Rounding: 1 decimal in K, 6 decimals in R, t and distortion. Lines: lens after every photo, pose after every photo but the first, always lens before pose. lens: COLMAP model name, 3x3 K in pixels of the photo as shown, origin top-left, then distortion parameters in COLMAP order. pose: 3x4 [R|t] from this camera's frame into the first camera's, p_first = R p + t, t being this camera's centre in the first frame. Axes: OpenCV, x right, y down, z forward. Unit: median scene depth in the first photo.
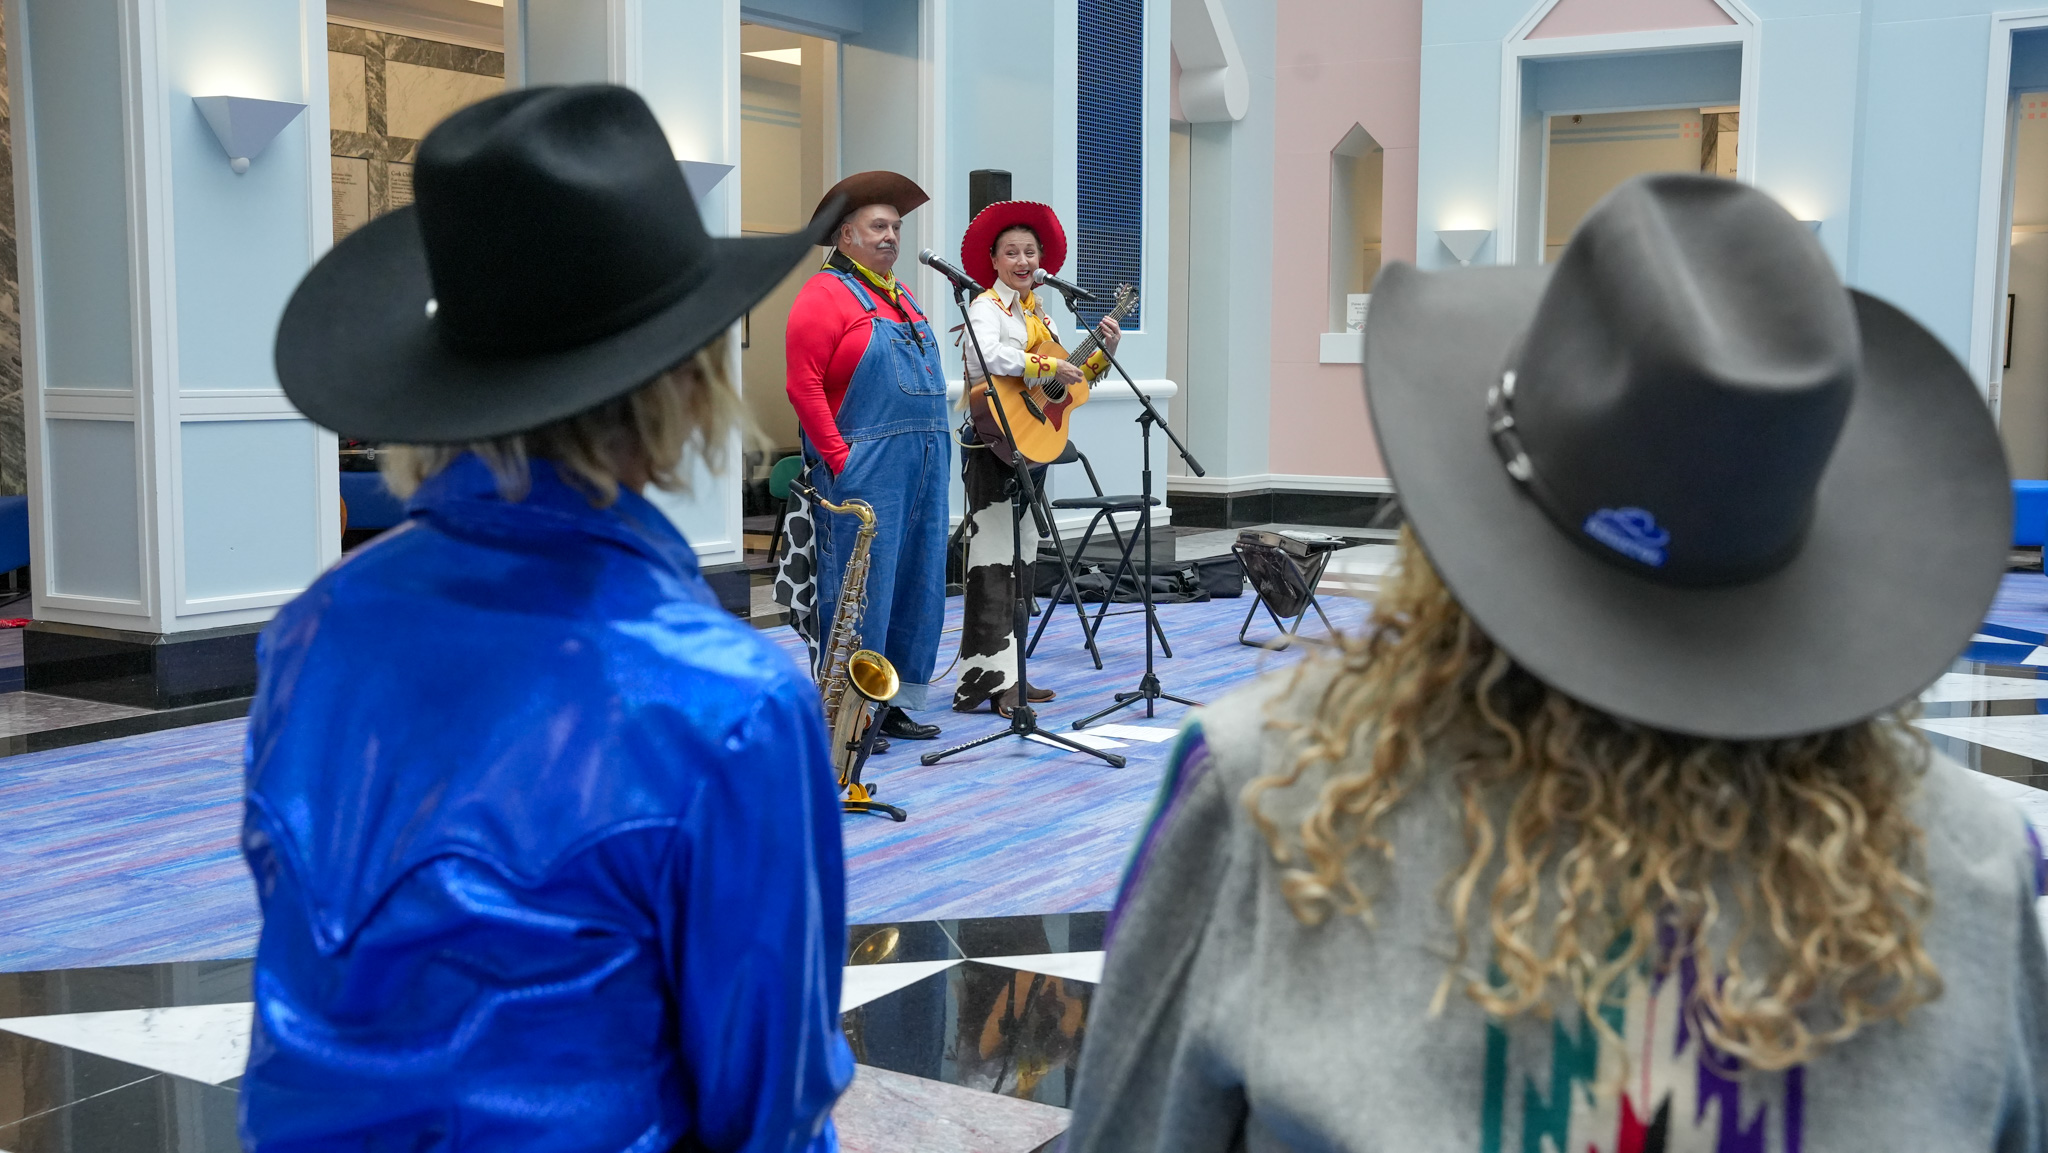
lens RADIAL K [[2187.2, 0, 1024.0], [0, 2187.2, 576.5], [0, 0, 1]] dist [0.006868, 0.005001]
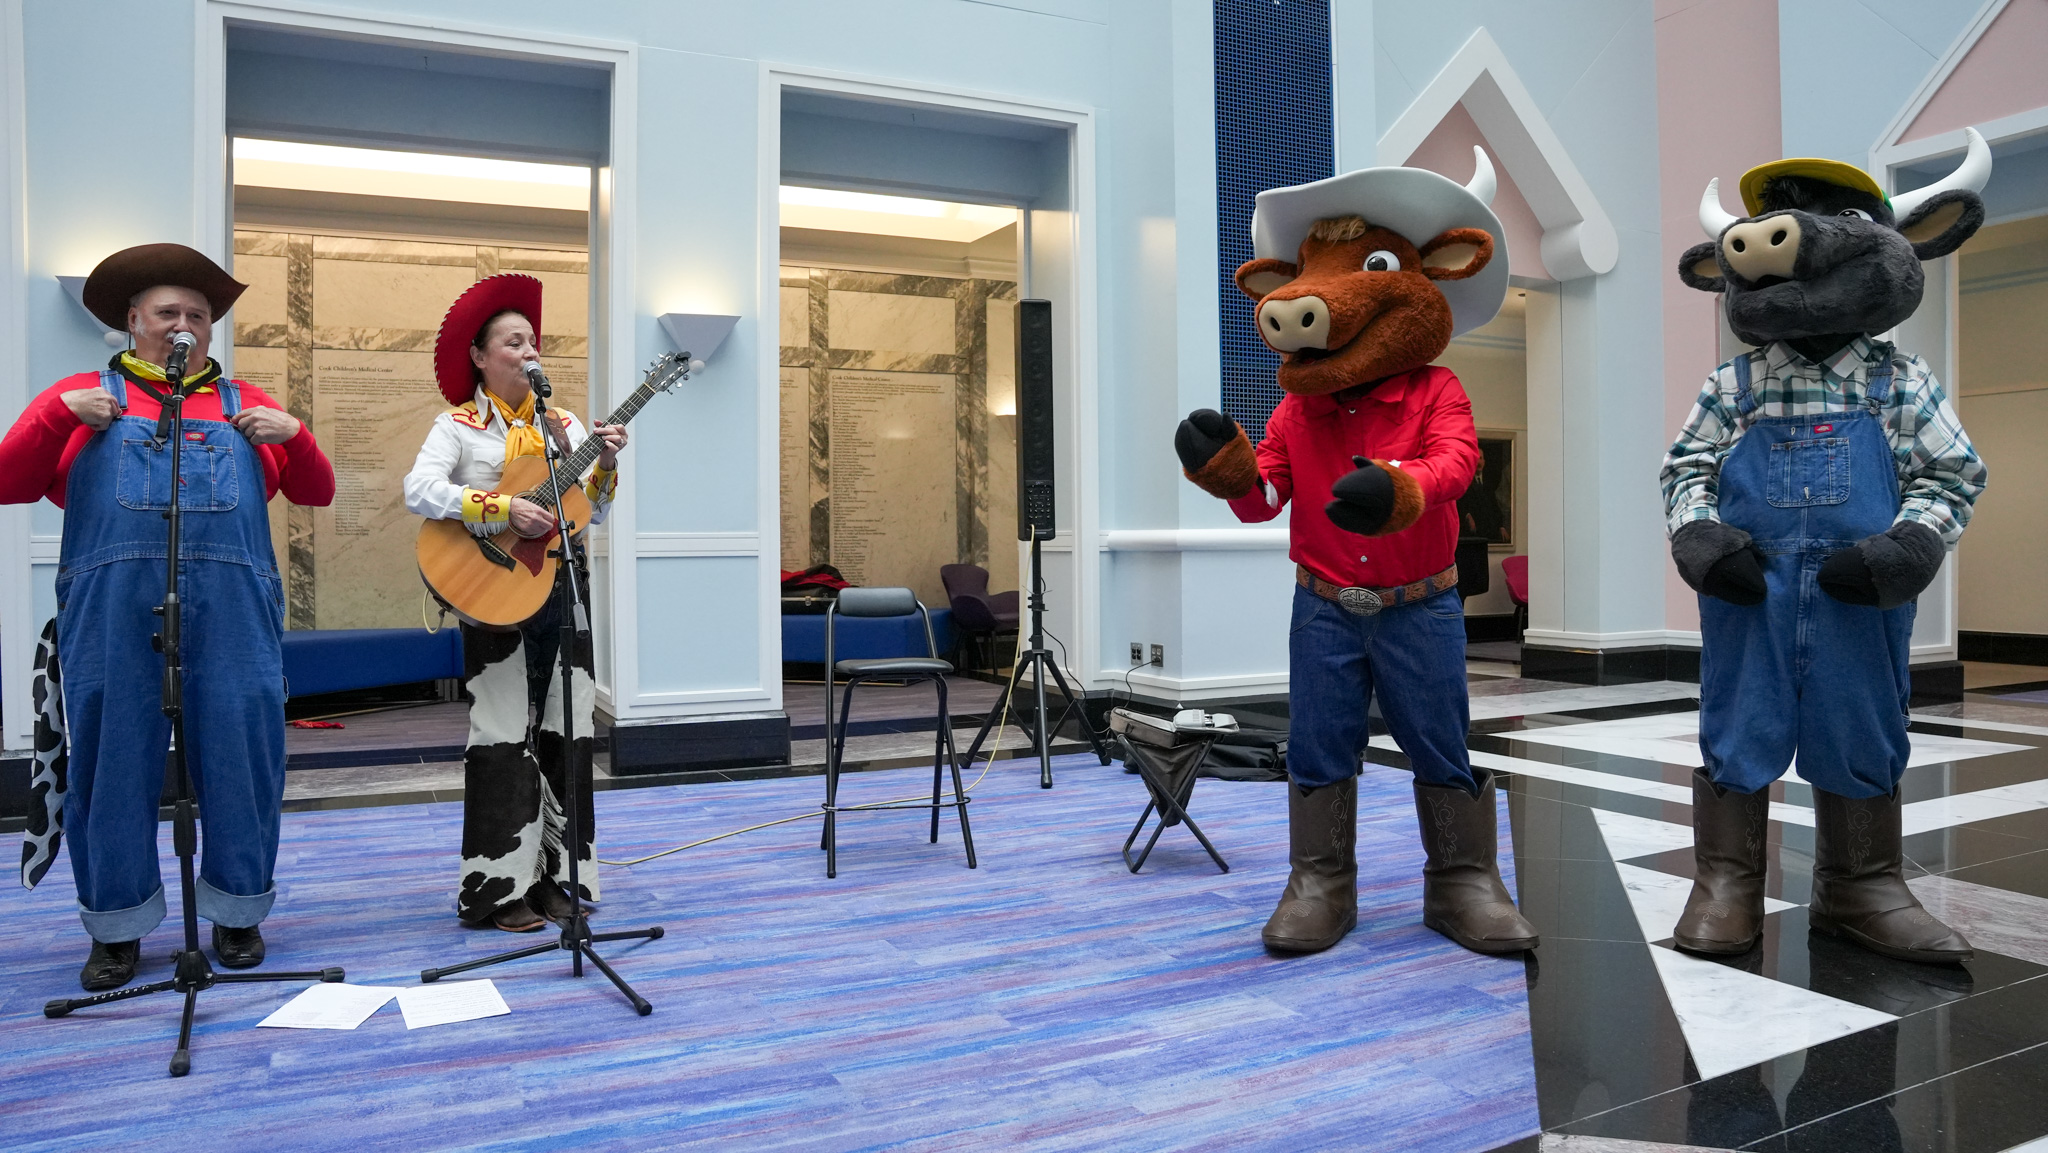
lens RADIAL K [[1403.8, 0, 1024.0], [0, 1403.8, 576.5], [0, 0, 1]] dist [-0.187297, 0.152232]
pose [[0.841485, 0.000453, -0.540281, 0.240814], [-0.041746, 0.997065, -0.064184, -0.024259], [0.538666, 0.076564, 0.839033, 0.406371]]
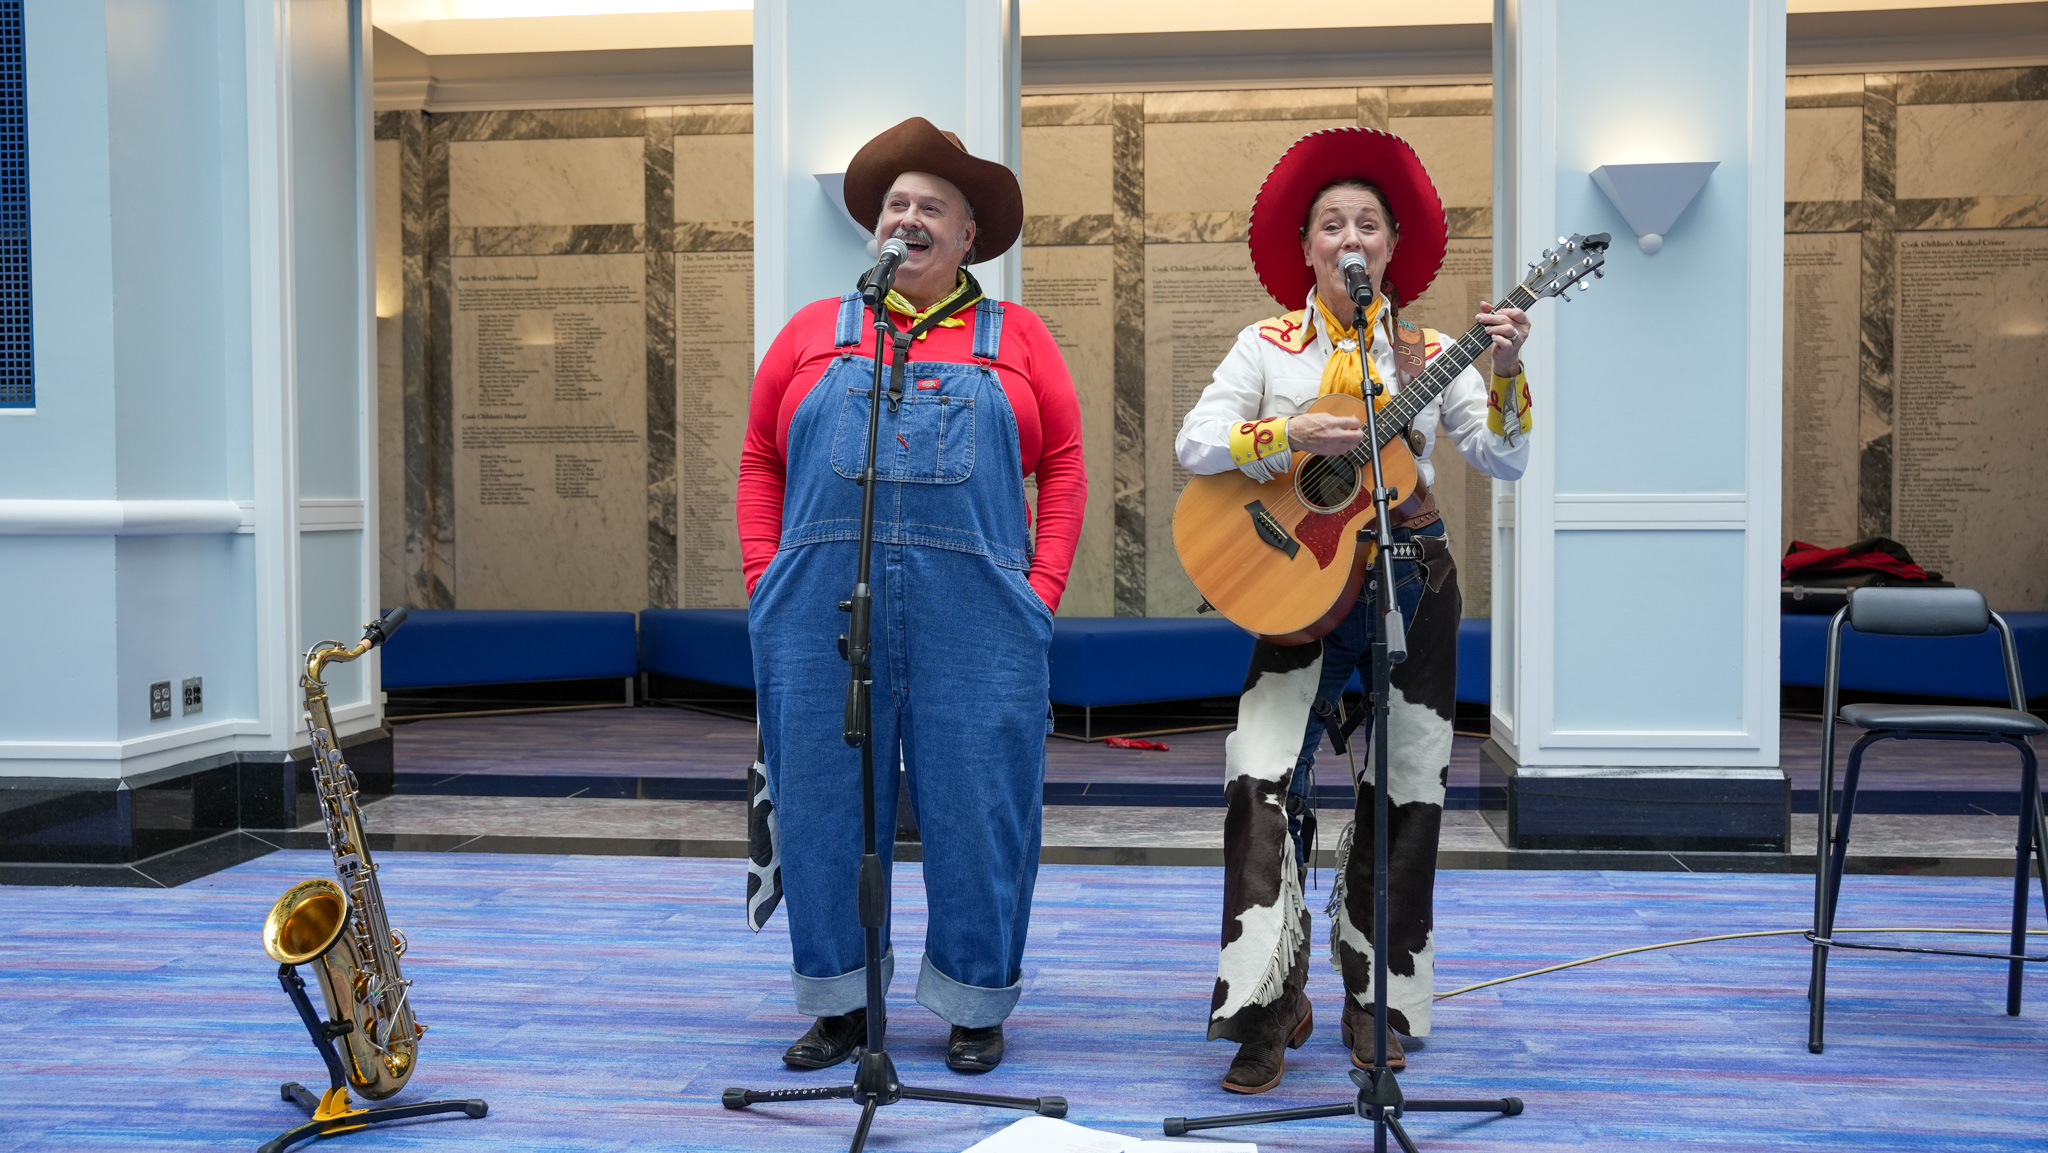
lens RADIAL K [[1973.1, 0, 1024.0], [0, 1973.1, 576.5], [0, 0, 1]] dist [-0.085468, 0.226170]
pose [[0.414184, 0.025343, -0.909840, 0.238376], [-0.083517, 0.996454, -0.010264, -0.029830], [0.906353, 0.080238, 0.414832, 0.431009]]
